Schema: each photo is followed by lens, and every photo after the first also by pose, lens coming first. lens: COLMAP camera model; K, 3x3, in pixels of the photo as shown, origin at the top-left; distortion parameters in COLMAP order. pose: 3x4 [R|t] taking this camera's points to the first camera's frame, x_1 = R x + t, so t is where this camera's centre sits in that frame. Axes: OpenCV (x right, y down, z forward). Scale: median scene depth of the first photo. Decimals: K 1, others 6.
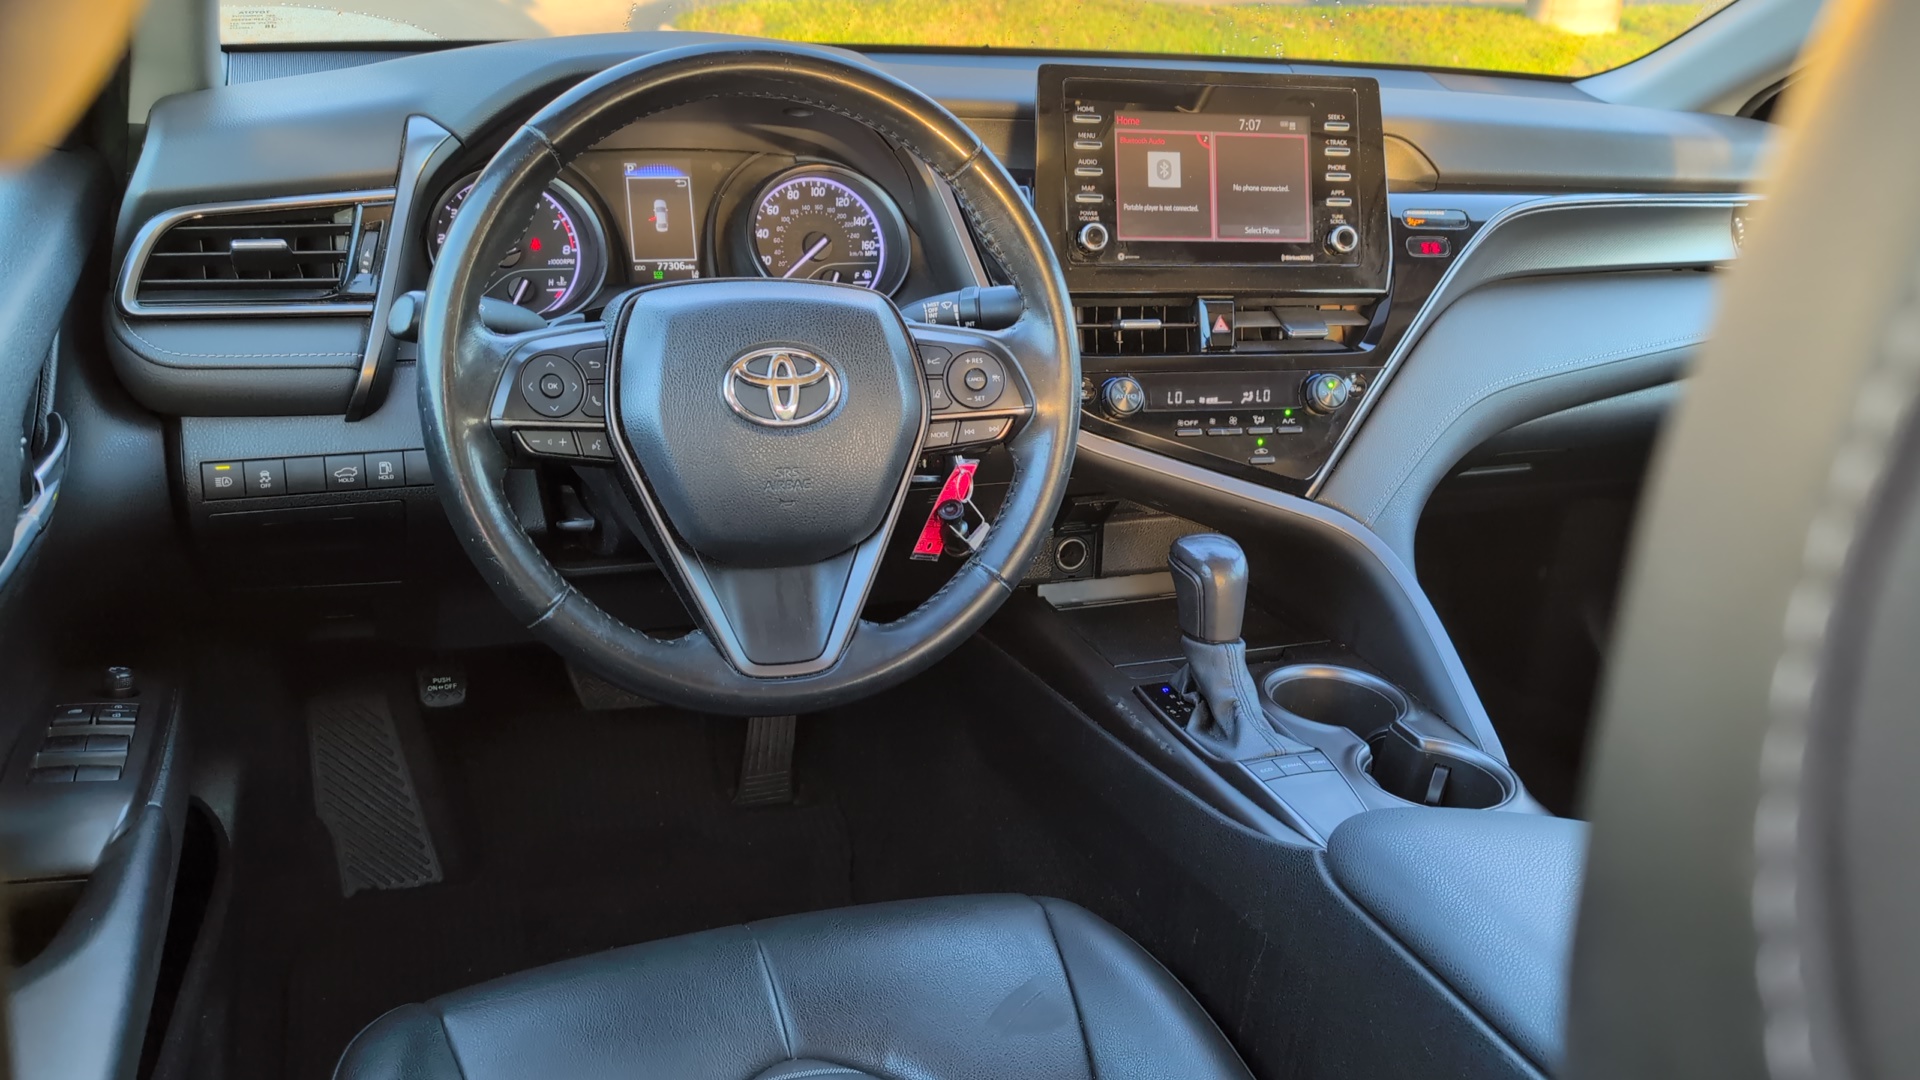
lens RADIAL K [[1614.7, 0, 971.4], [0, 1614.7, 546.4], [0, 0, 1]] dist [0.013778, -0.006256]
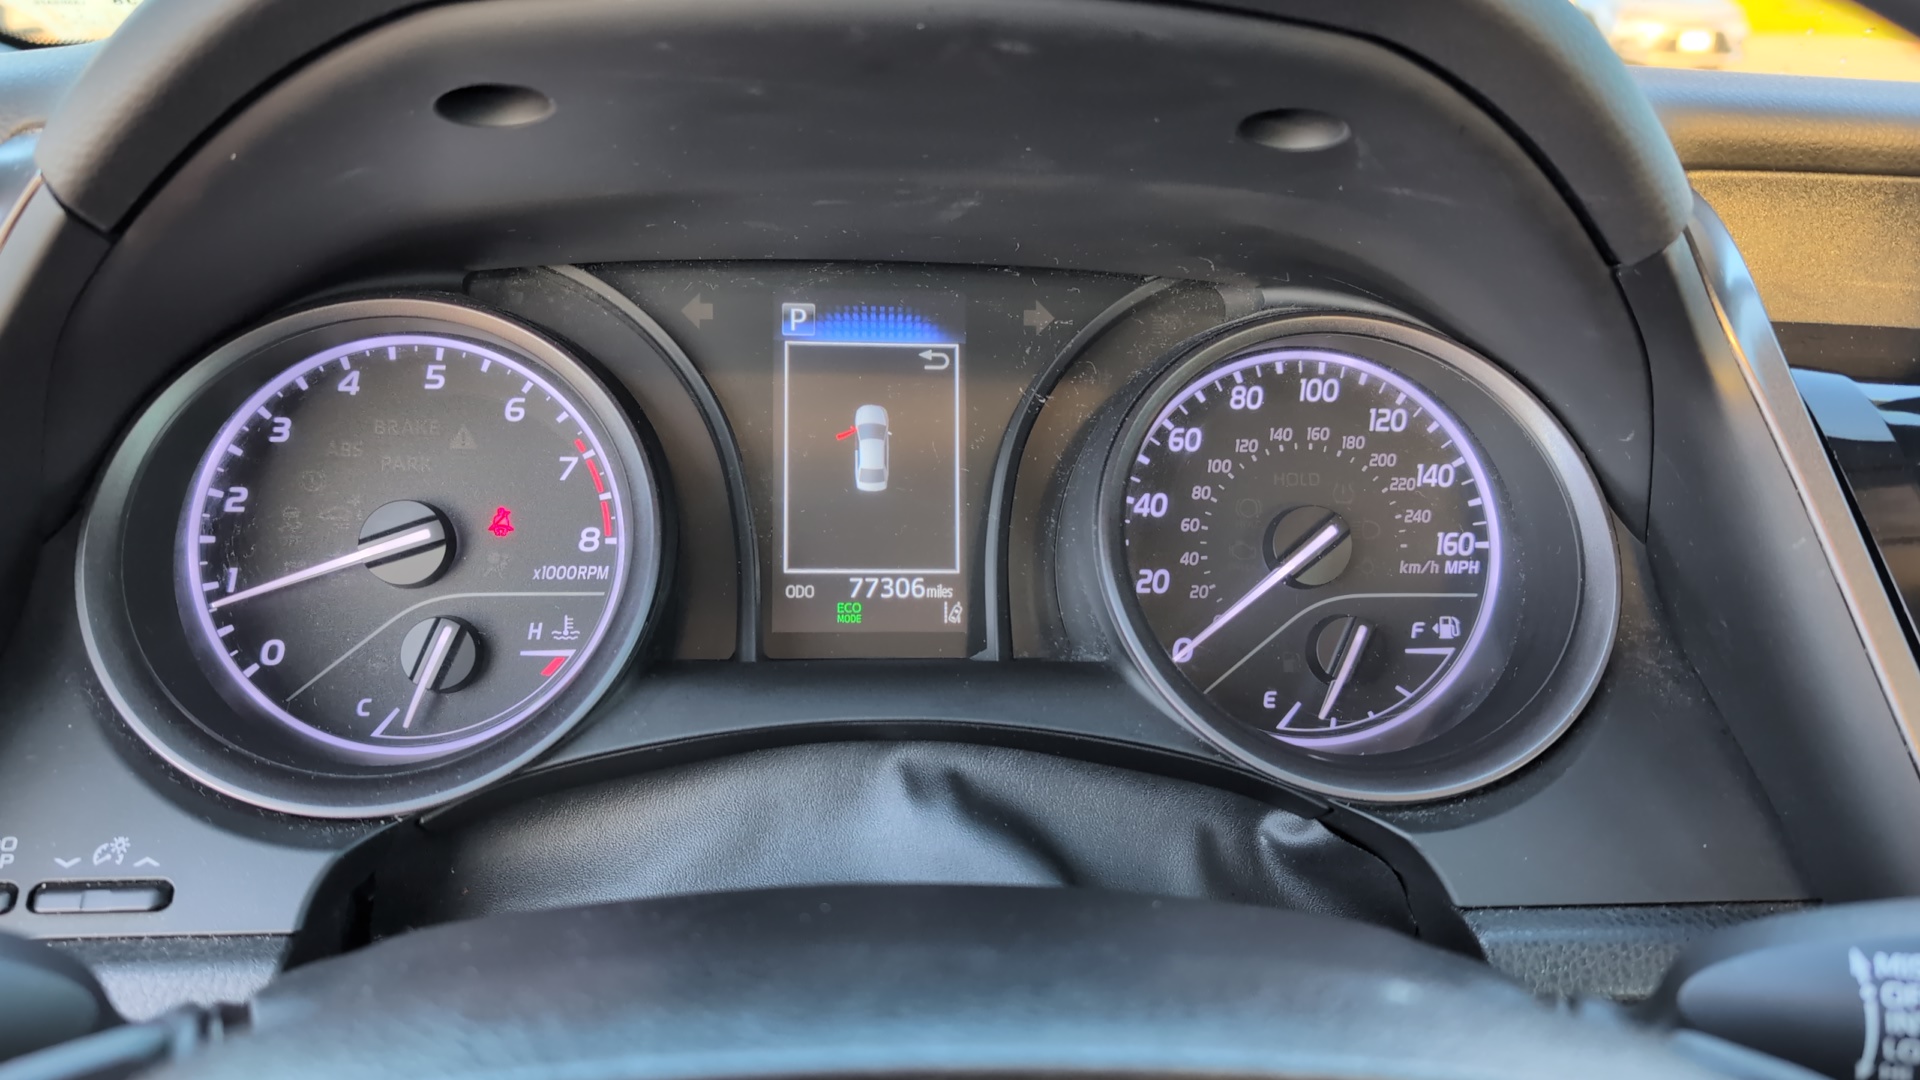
lens RADIAL K [[1578.5, 0, 959.6], [0, 1578.5, 577.8], [0, 0, 1]] dist [0.039833, -0.012642]
pose [[0.959431, 0.056616, -0.276201, -0.074263], [-0.079492, 0.994208, -0.072335, -0.151403], [0.270505, 0.091356, 0.958374, 0.668711]]
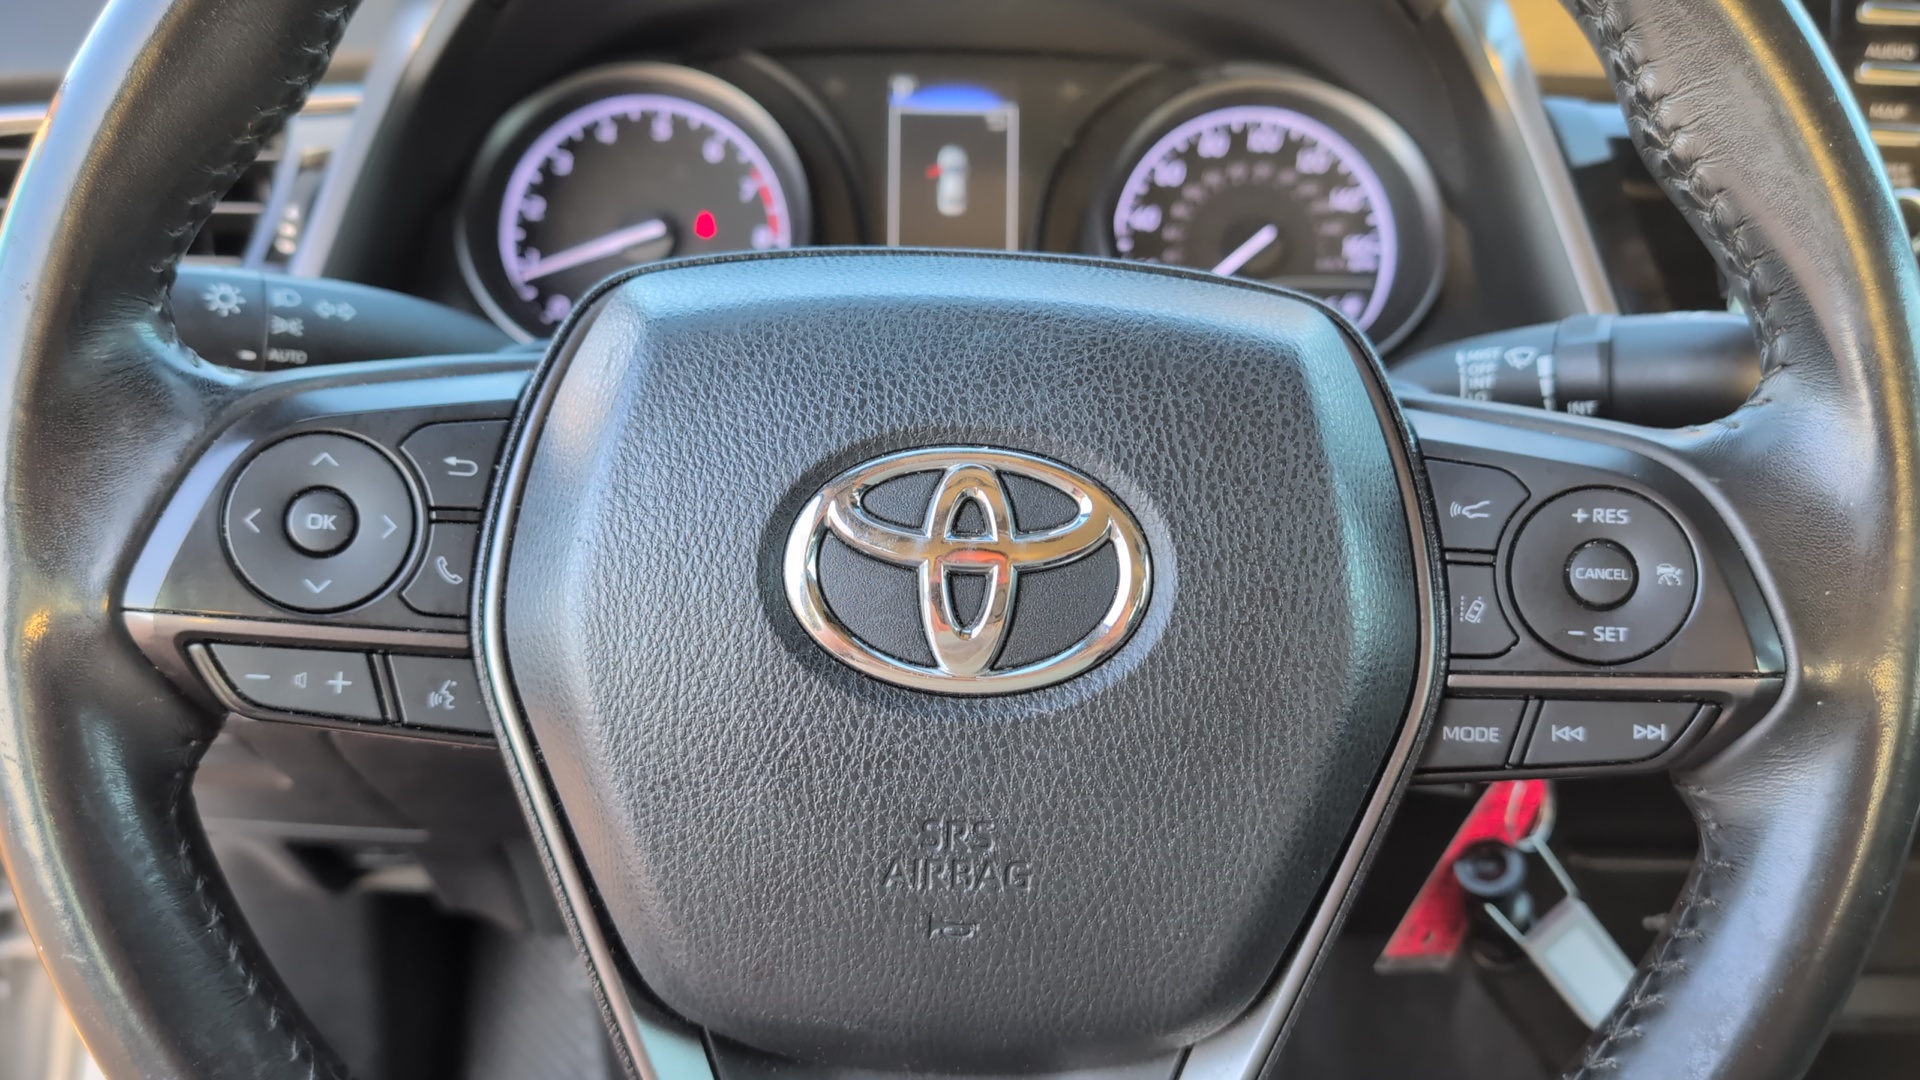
lens RADIAL K [[1614.7, 0, 971.4], [0, 1614.7, 546.4], [0, 0, 1]] dist [0.013778, -0.006256]
pose [[0.944108, 0.072195, -0.321634, -0.009839], [-0.089571, 0.995195, -0.039538, -0.066653], [0.317234, 0.066138, 0.946038, 0.513081]]
